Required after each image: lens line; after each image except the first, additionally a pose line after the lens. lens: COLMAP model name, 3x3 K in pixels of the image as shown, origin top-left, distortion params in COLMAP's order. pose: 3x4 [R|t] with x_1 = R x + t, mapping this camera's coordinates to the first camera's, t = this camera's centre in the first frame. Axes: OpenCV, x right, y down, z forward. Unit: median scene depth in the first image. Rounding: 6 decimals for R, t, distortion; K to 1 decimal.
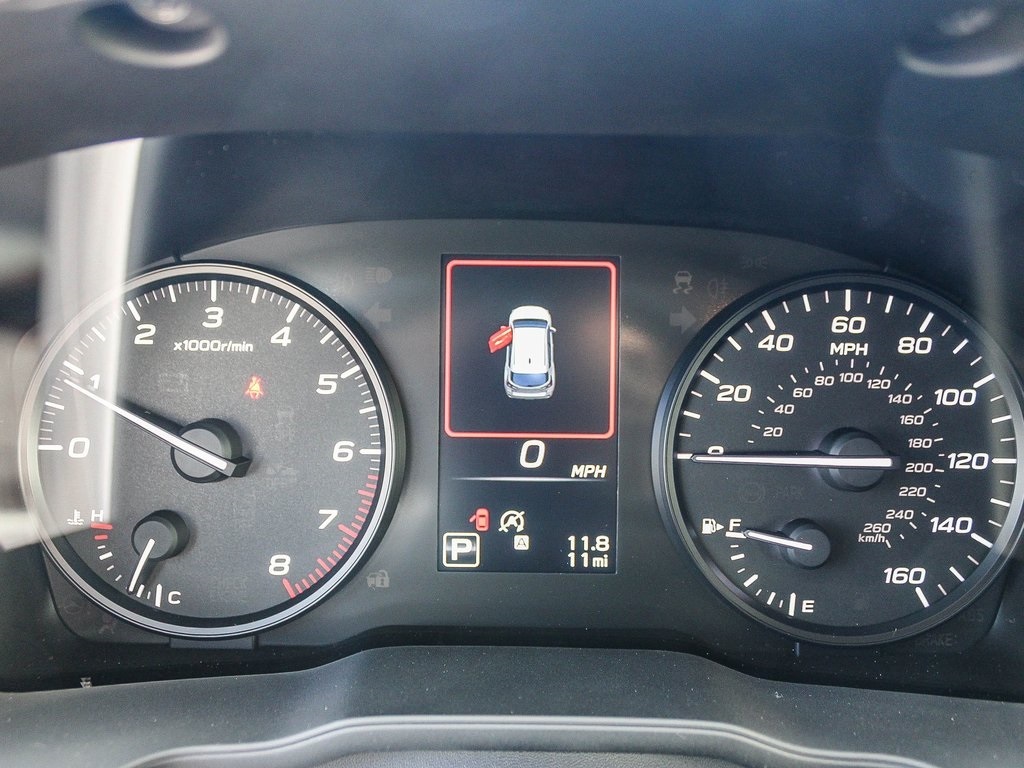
lens RADIAL K [[997.0, 0, 508.3], [0, 997.0, 380.7], [0, 0, 1]] dist [0.037156, 0.000000]
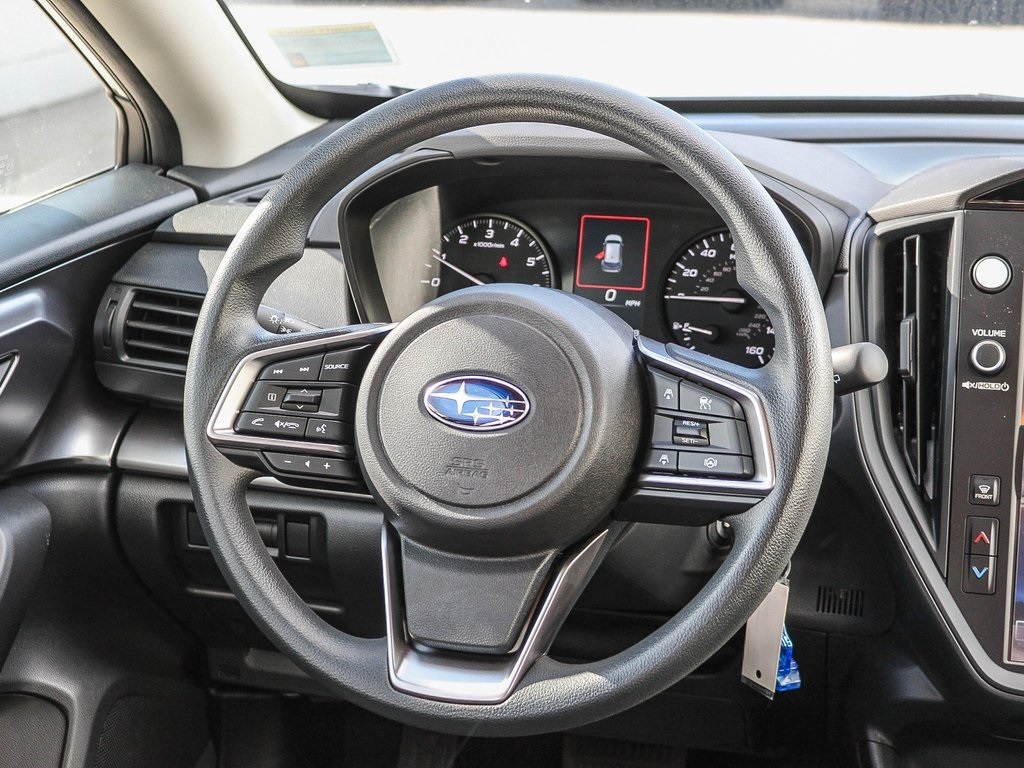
lens RADIAL K [[1788.9, 0, 506.2], [0, 1788.9, 384.1], [0, 0, 1]] dist [0.059334, 0.000000]
pose [[0.964996, 0.062854, -0.254621, 0.930225], [-0.075045, 0.996439, -0.038441, 0.490511], [0.251298, 0.056203, 0.966277, -3.372297]]
